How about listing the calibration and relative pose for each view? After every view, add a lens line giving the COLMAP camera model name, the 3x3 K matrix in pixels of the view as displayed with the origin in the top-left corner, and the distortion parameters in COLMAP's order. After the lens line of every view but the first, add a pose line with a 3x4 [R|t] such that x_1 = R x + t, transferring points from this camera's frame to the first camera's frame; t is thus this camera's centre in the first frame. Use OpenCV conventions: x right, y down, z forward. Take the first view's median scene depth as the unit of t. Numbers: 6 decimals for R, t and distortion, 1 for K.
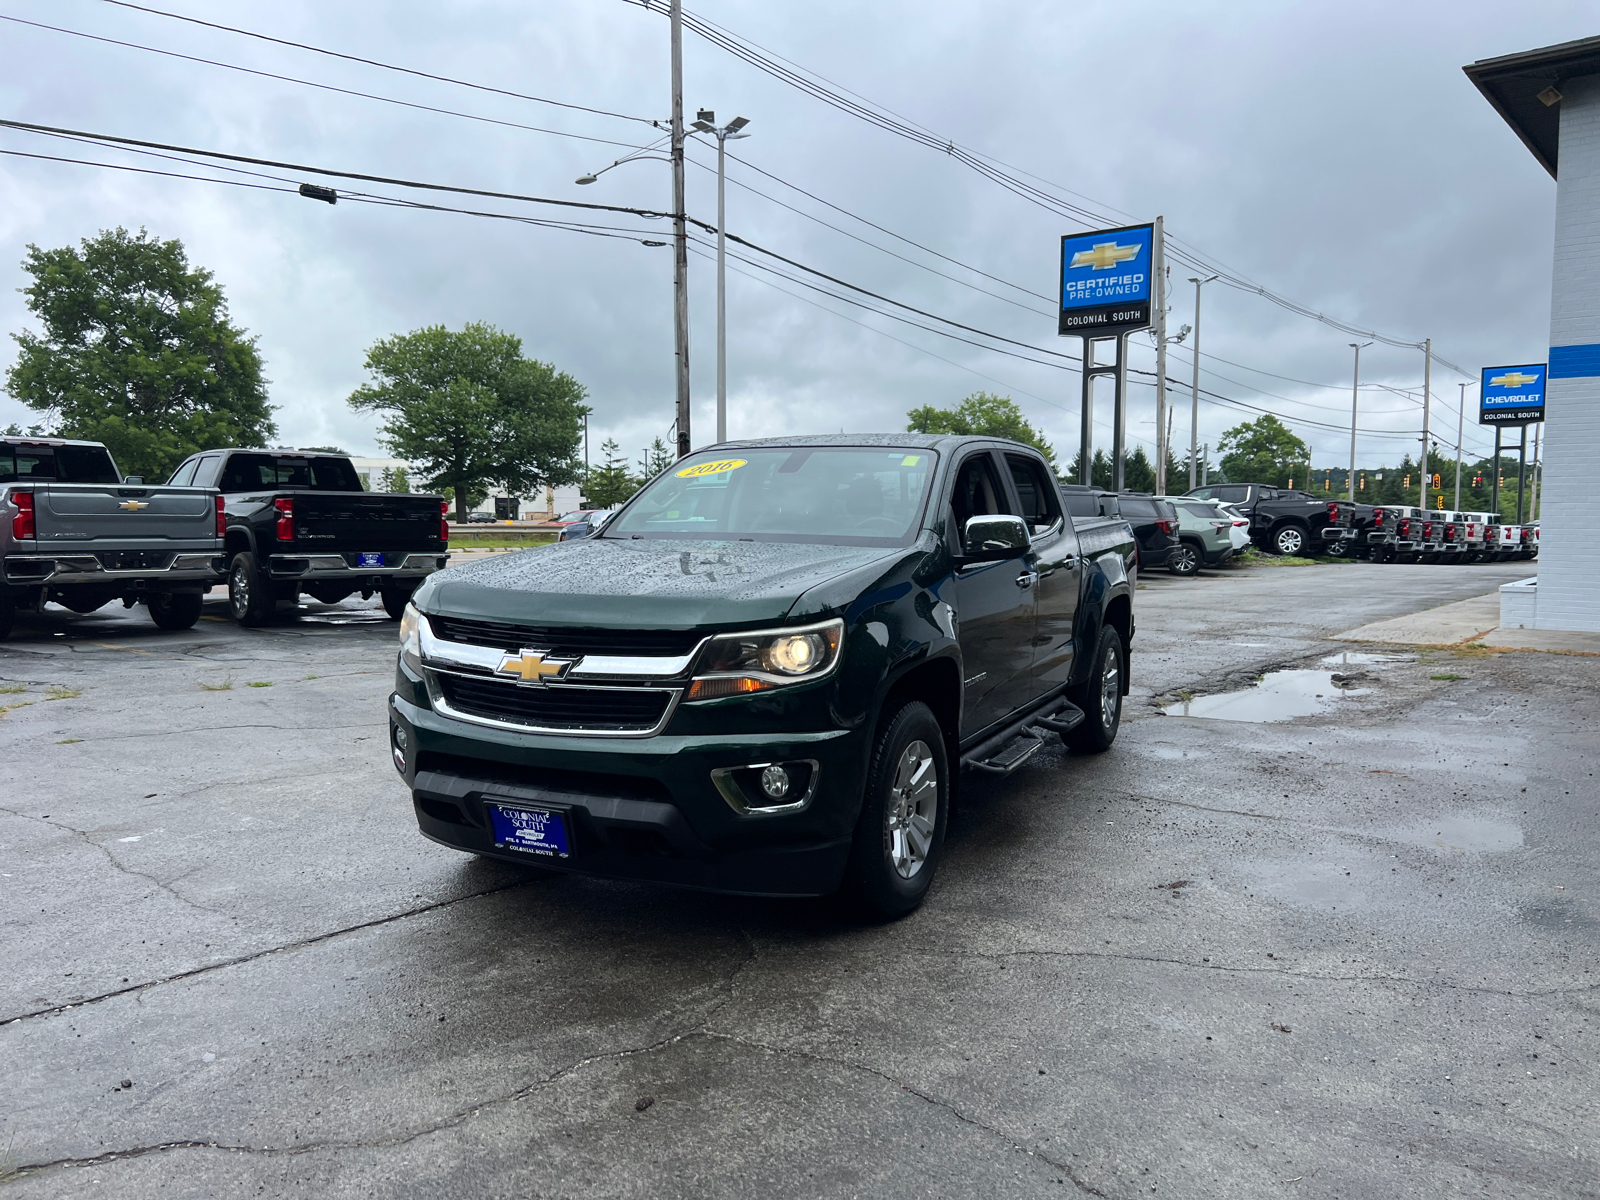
lens RADIAL K [[1196.2, 0, 805.3], [0, 1196.2, 604.9], [0, 0, 1]] dist [0.065390, -0.074580]
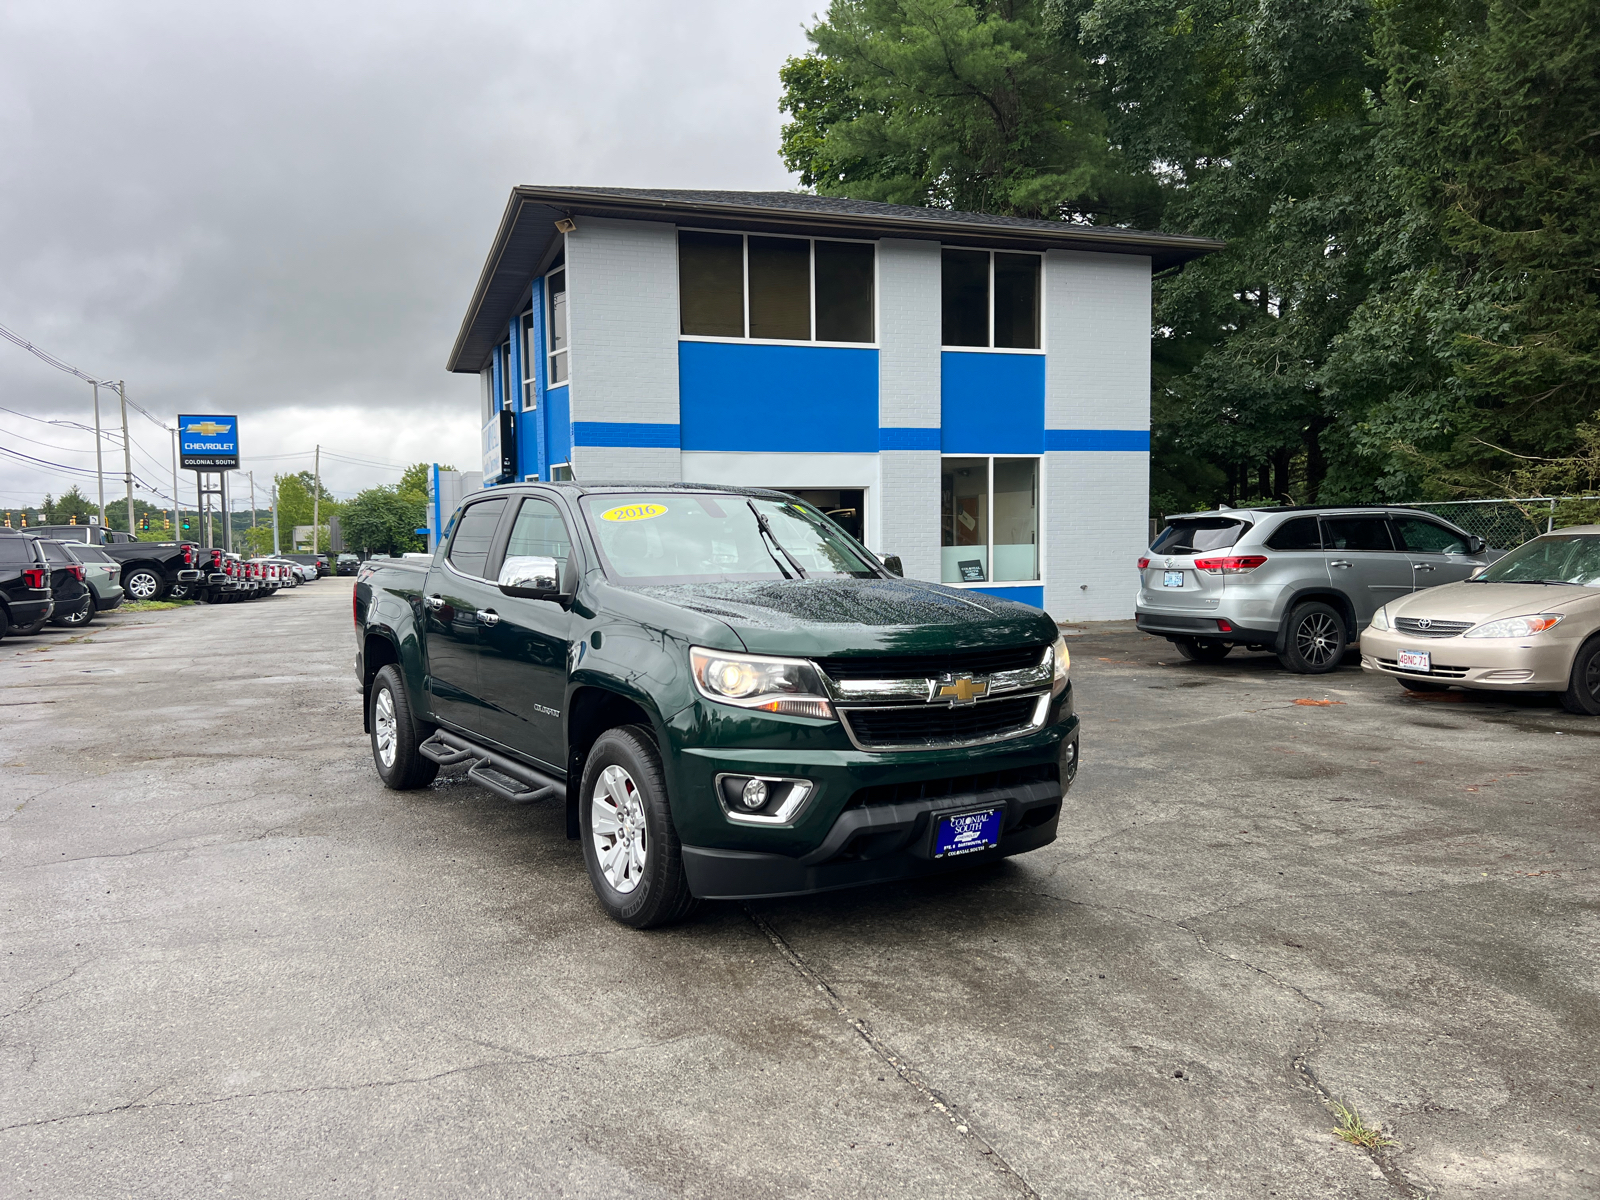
lens RADIAL K [[1196.2, 0, 786.7], [0, 1196.2, 601.0], [0, 0, 1]] dist [0.065390, -0.074580]
pose [[0.520630, -0.051925, 0.852202, -0.179567], [0.083710, 0.996444, 0.009574, -0.007928], [-0.849669, 0.066354, 0.523126, 0.075688]]
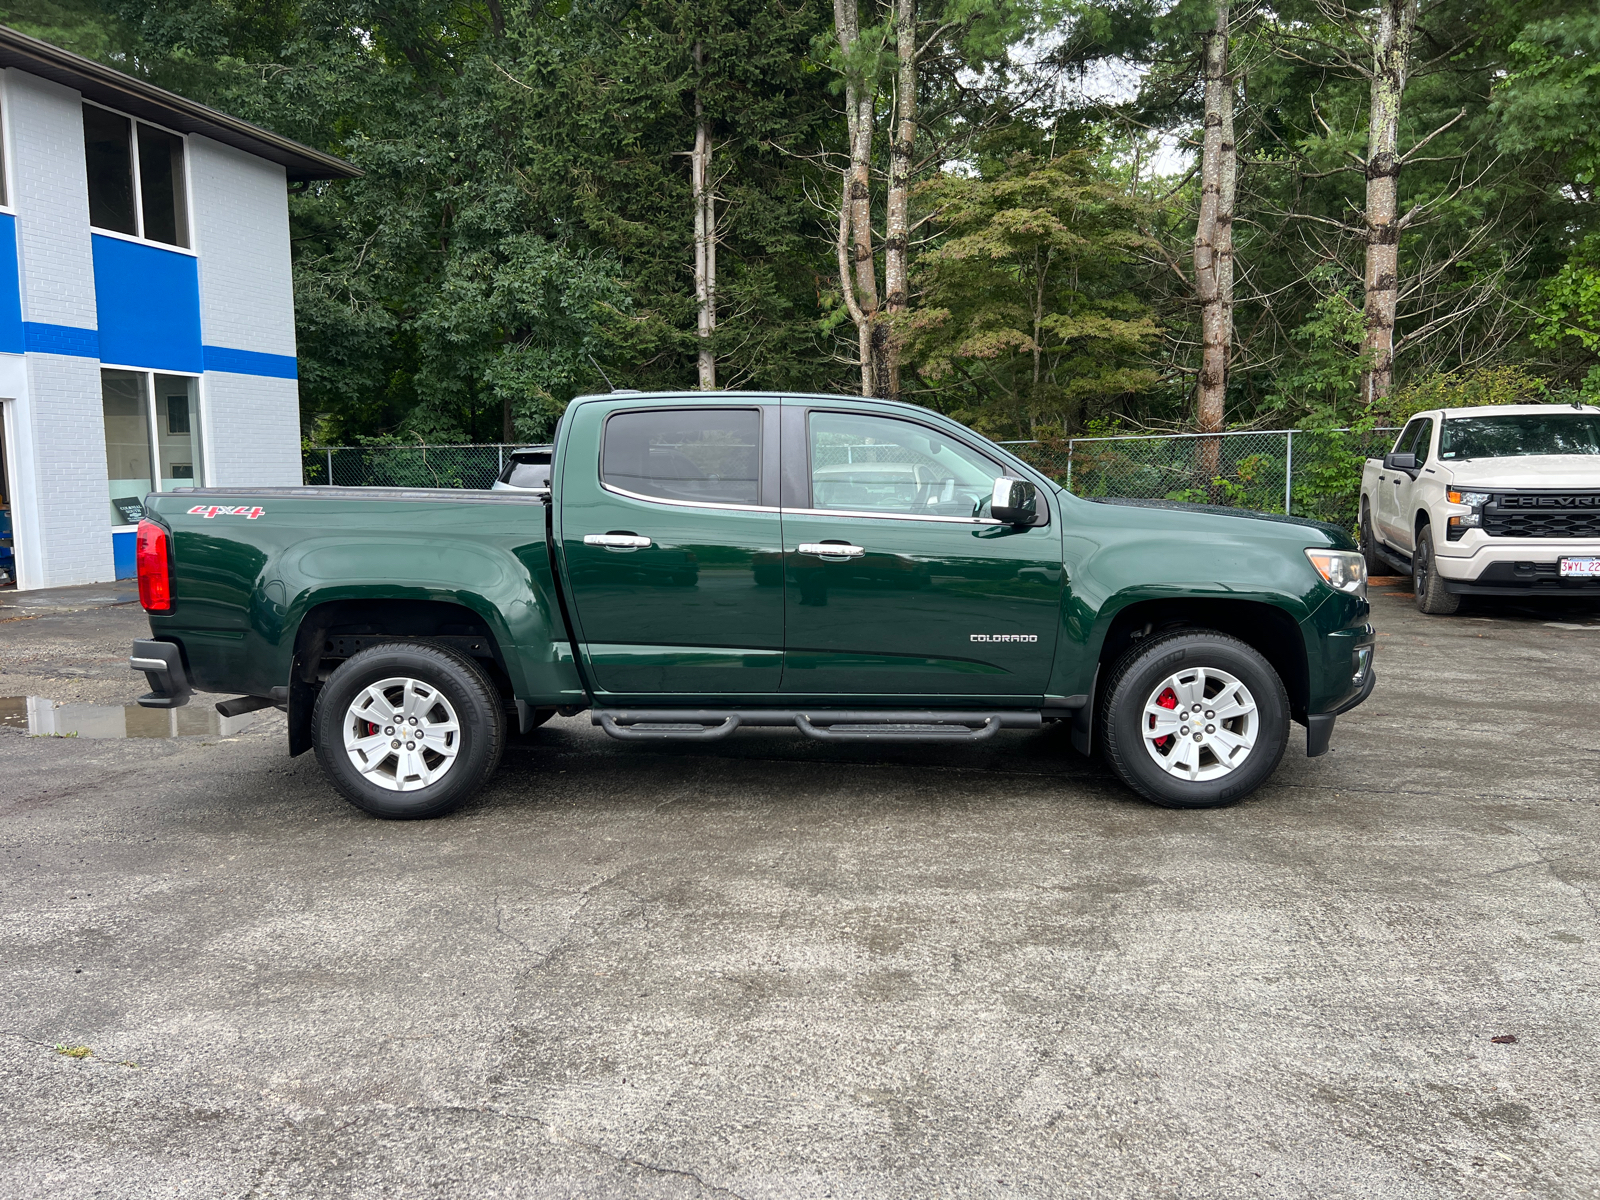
lens RADIAL K [[1196.2, 0, 795.7], [0, 1196.2, 604.3], [0, 0, 1]] dist [0.065390, -0.074580]
pose [[-0.425413, -0.103004, 0.899118, -0.188717], [0.080954, 0.985188, 0.151167, -0.027855], [-0.901371, 0.137095, -0.410774, 0.313893]]
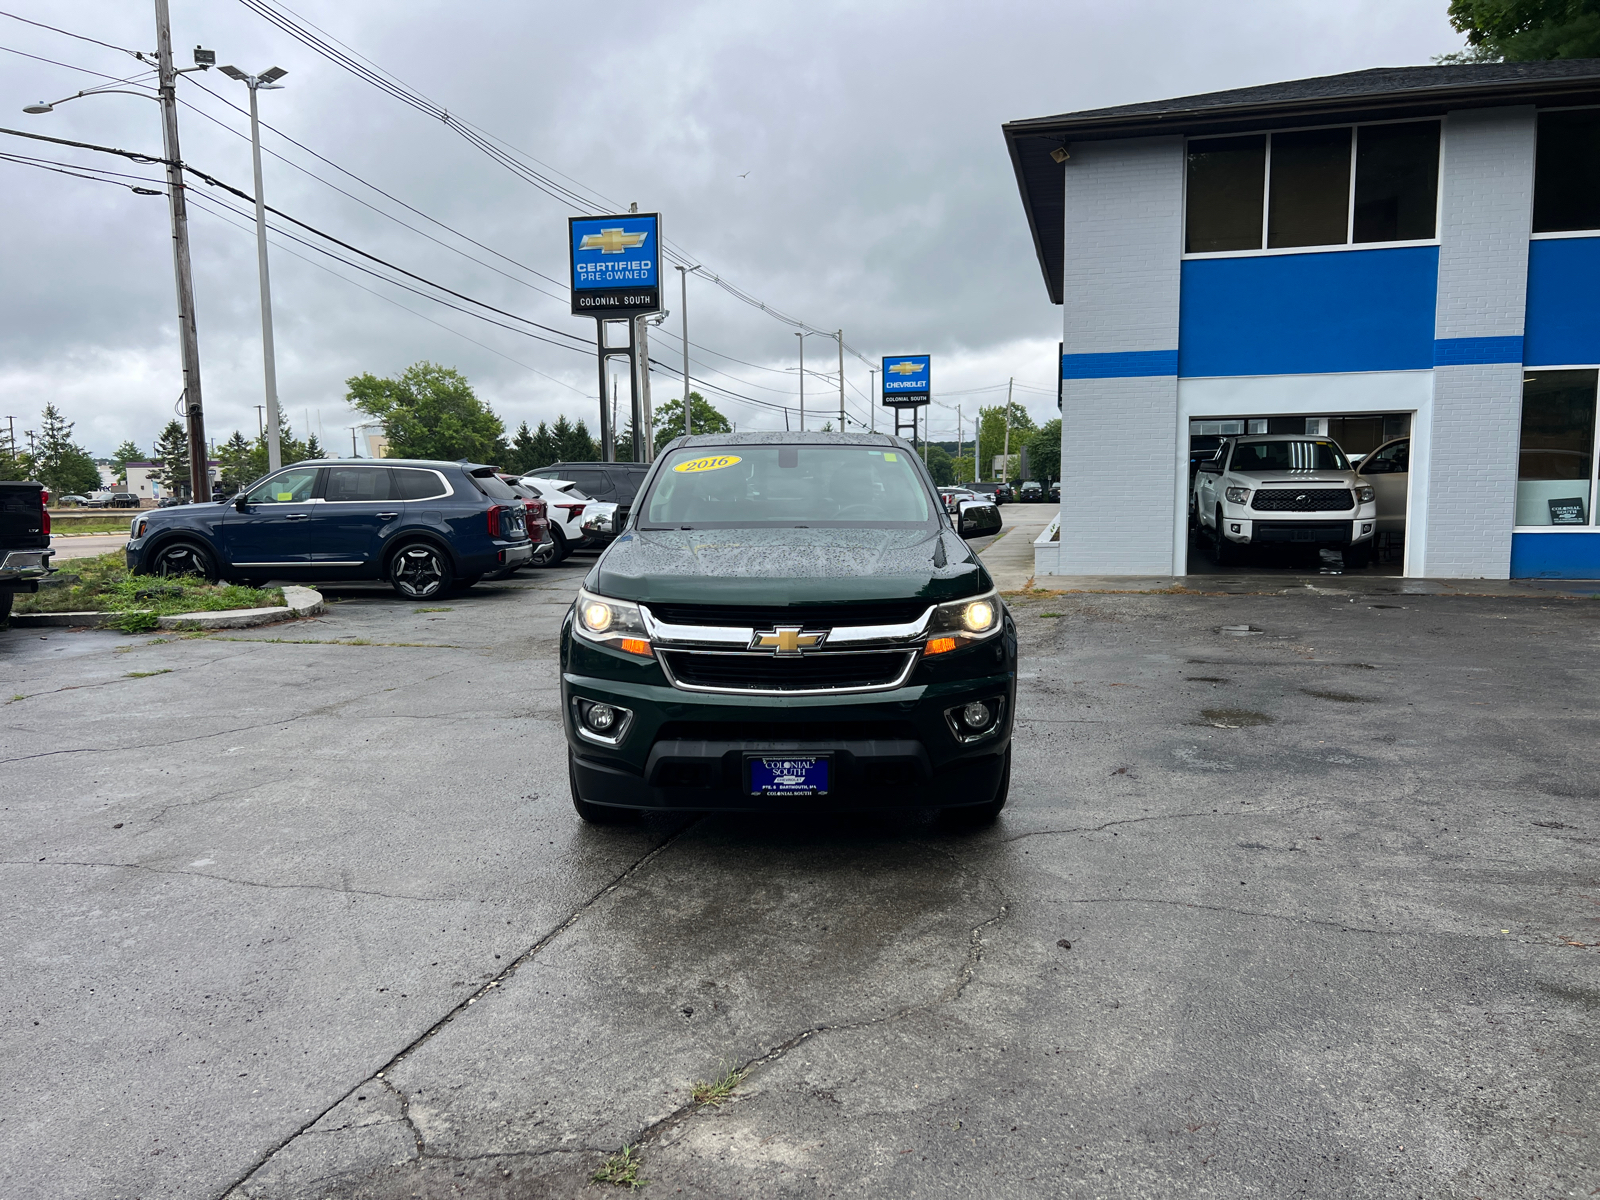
lens RADIAL K [[1196.2, 0, 790.3], [0, 1196.2, 595.2], [0, 0, 1]] dist [0.065390, -0.074580]
pose [[0.899437, -0.056222, 0.433419, -0.103310], [0.049715, 0.998416, 0.026342, -0.003350], [-0.434214, -0.002145, 0.900807, -0.009887]]
